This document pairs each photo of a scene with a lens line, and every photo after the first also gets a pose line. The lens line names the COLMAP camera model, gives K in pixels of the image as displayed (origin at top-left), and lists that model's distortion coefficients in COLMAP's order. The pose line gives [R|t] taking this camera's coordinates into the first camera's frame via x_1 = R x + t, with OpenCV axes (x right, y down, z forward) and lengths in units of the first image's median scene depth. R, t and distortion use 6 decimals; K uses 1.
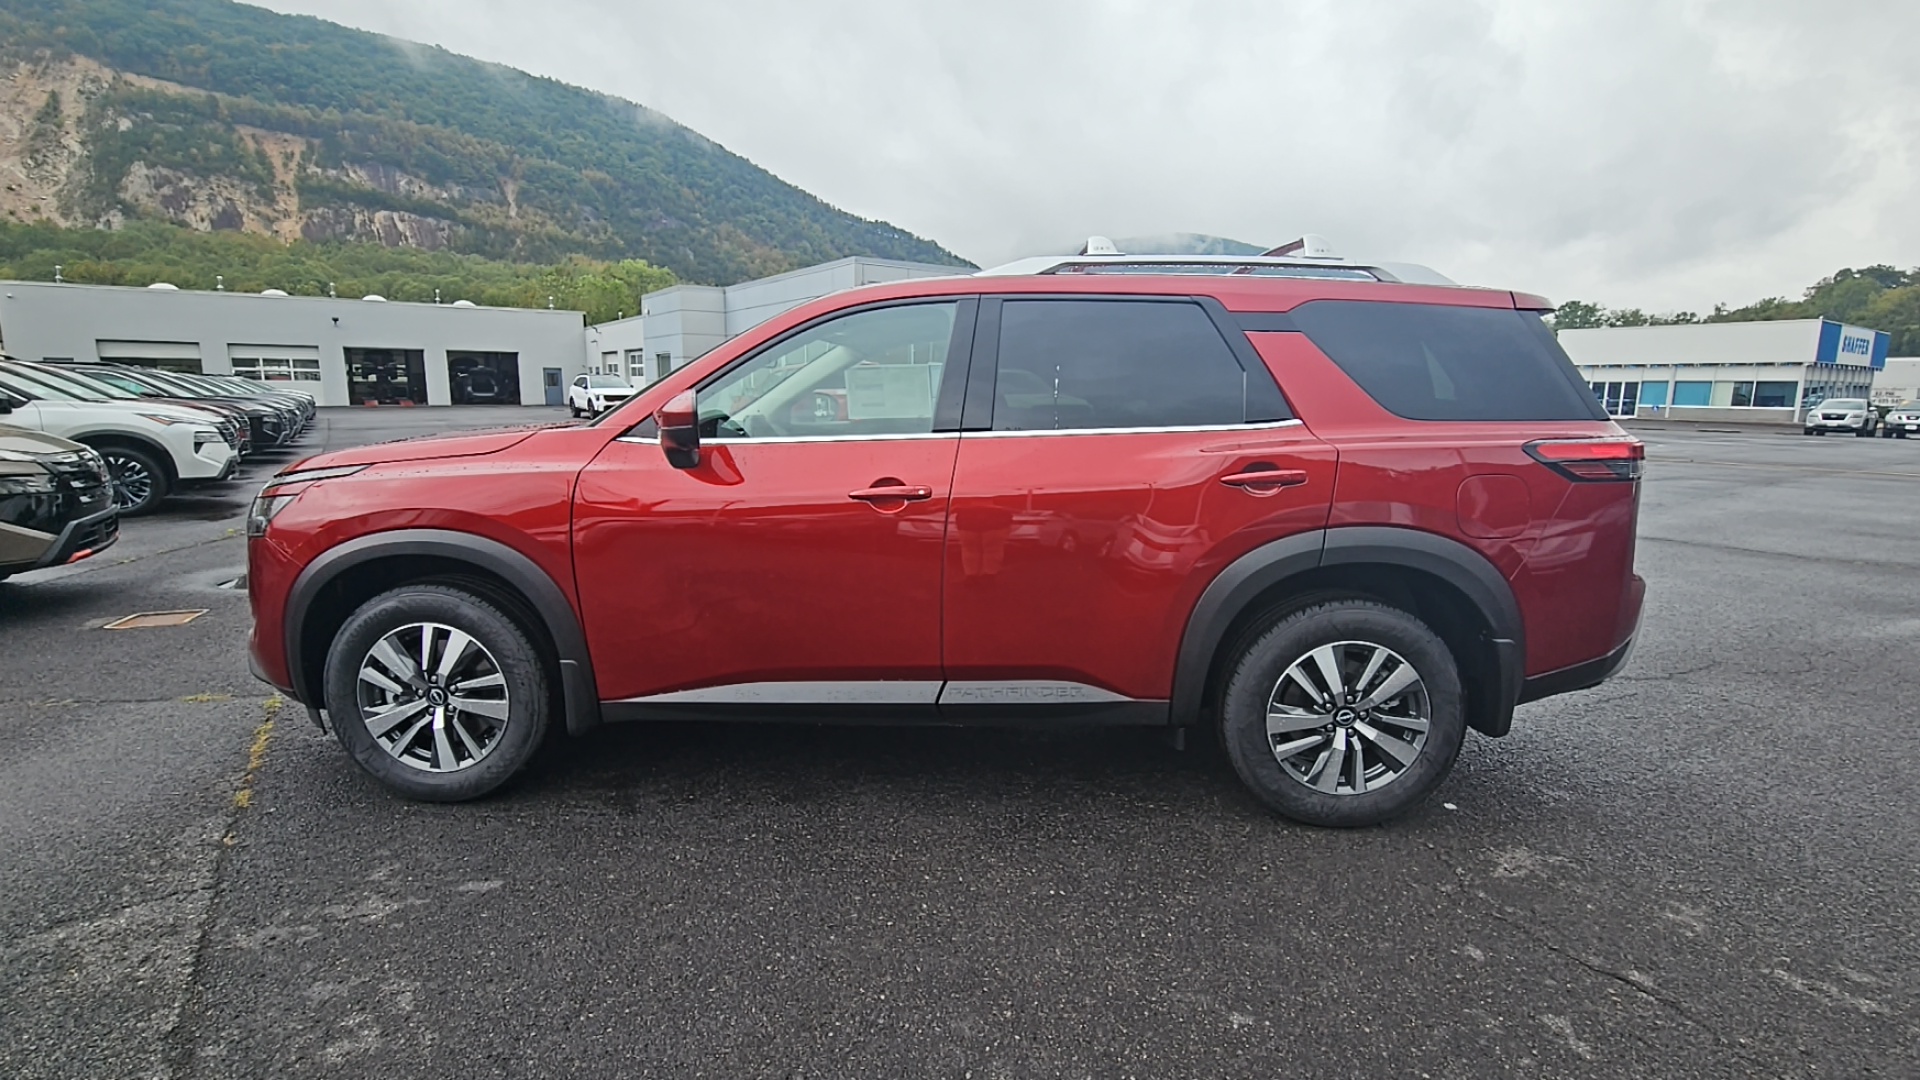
lens RADIAL K [[860.5, 0, 964.2], [0, 860.5, 533.2], [0, 0, 1]] dist [0.018809, -0.013520]
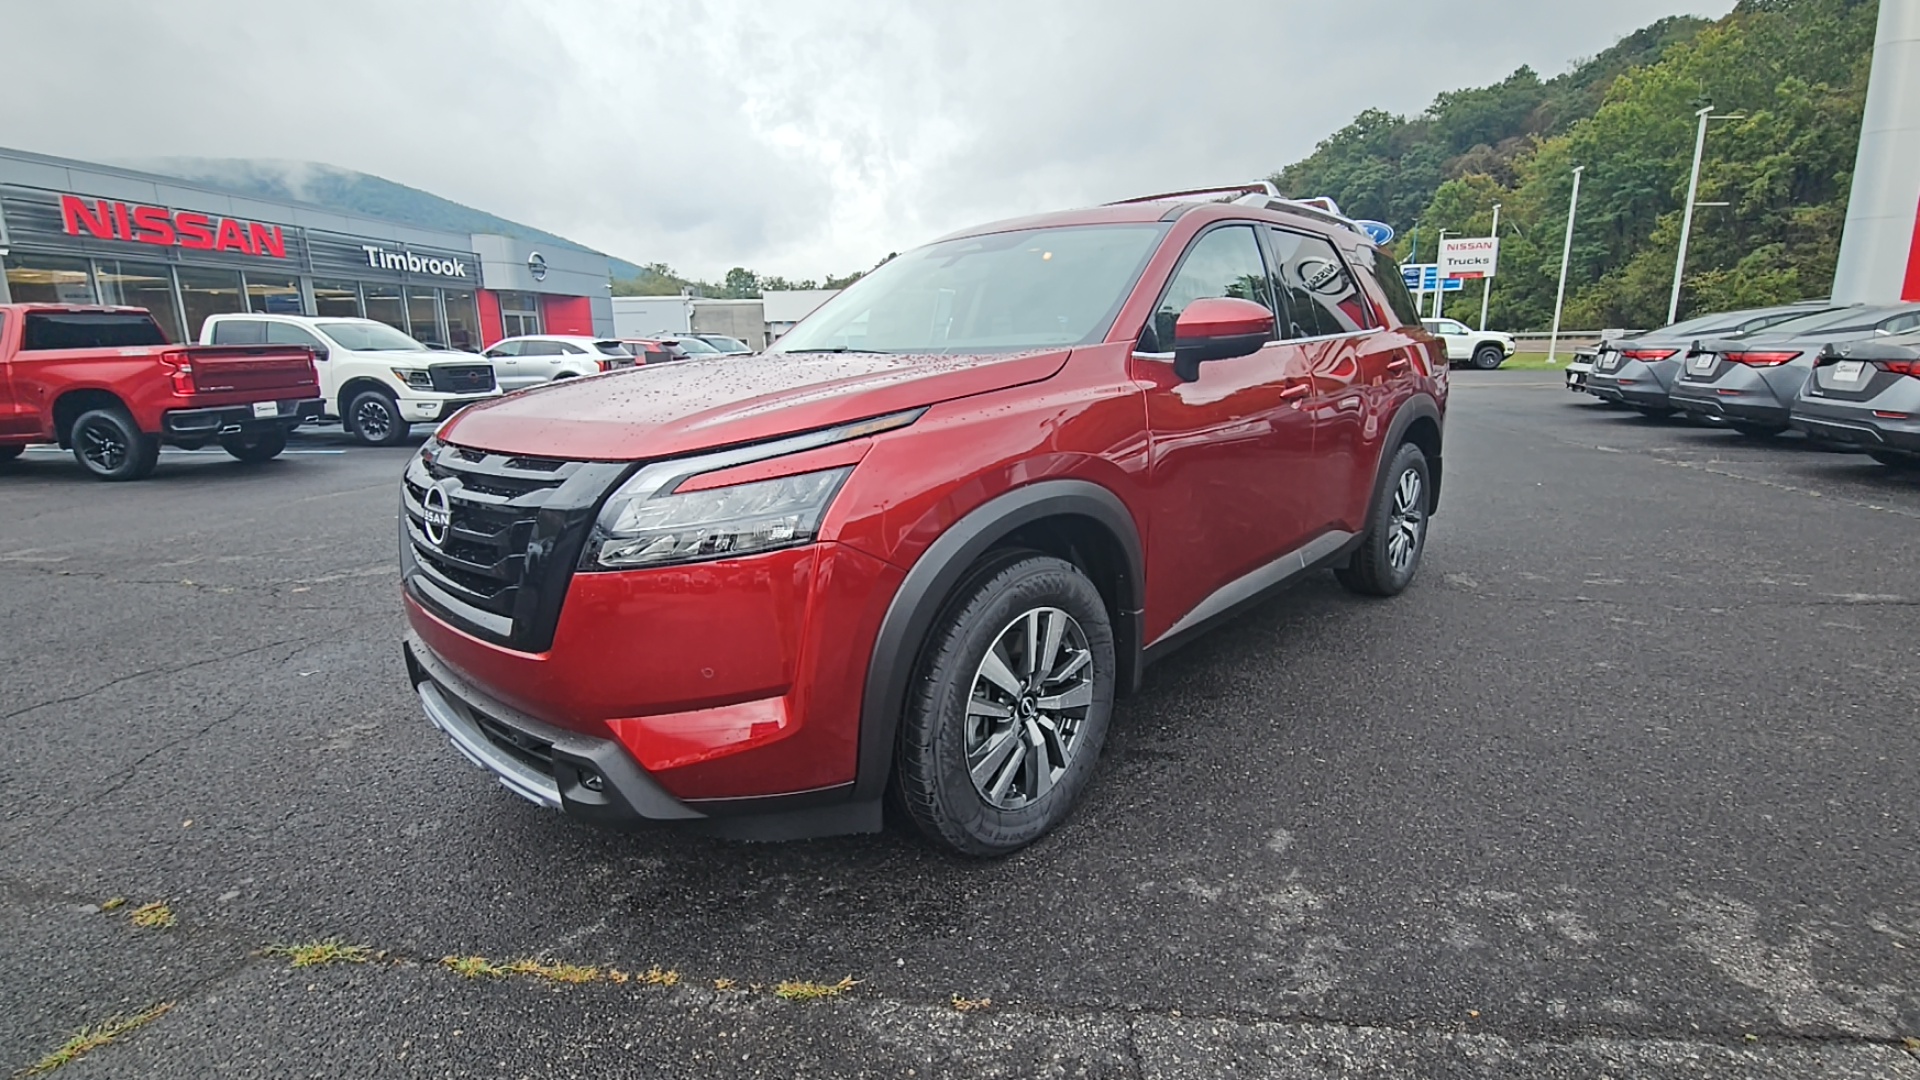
lens RADIAL K [[860.5, 0, 952.6], [0, 860.5, 522.6], [0, 0, 1]] dist [0.018809, -0.013520]
pose [[0.655371, -0.172091, 0.735441, -1.186346], [0.146630, 0.984162, 0.099625, -0.056632], [-0.740938, 0.042547, 0.670224, 0.531518]]
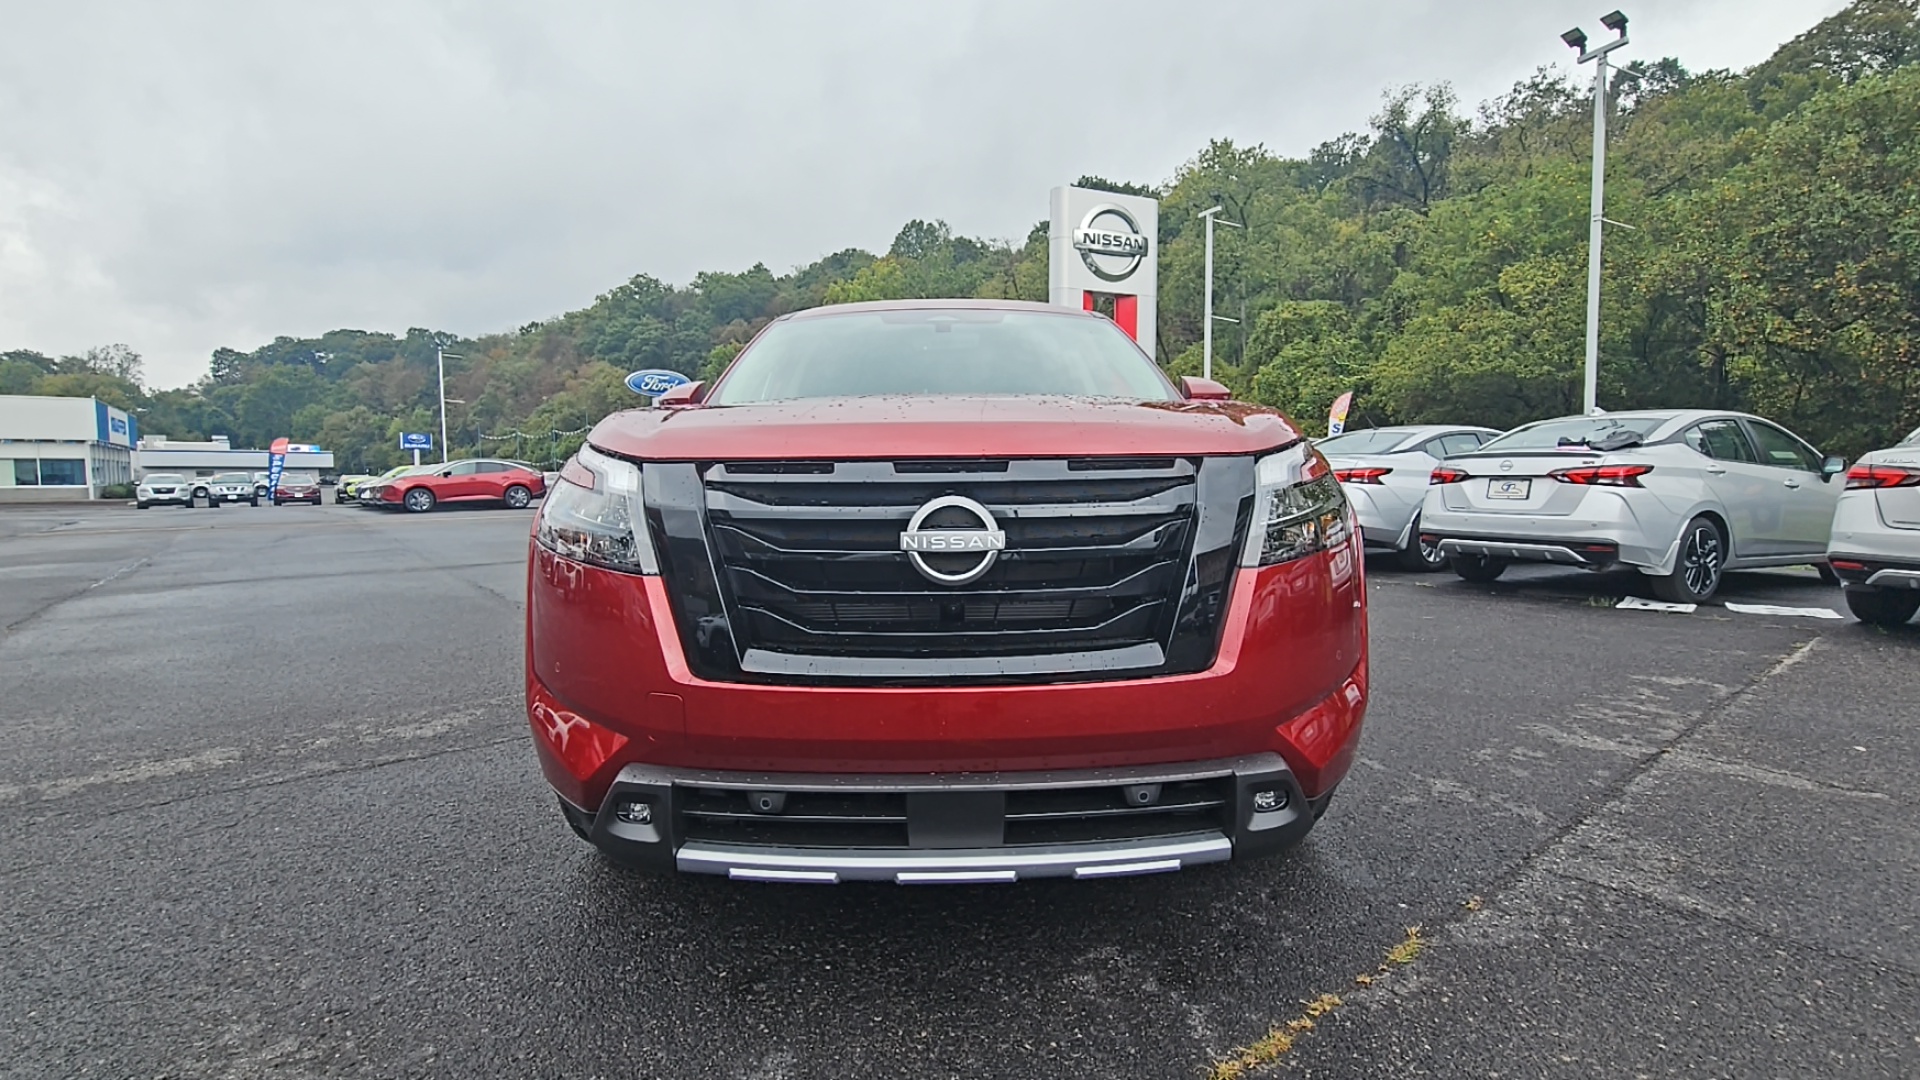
lens RADIAL K [[860.5, 0, 958.2], [0, 860.5, 520.9], [0, 0, 1]] dist [0.018809, -0.013520]
pose [[-0.059968, -0.060489, 0.996366, -1.467684], [0.169285, 0.983087, 0.069871, -0.103055], [-0.983741, 0.172860, -0.048713, 1.340146]]
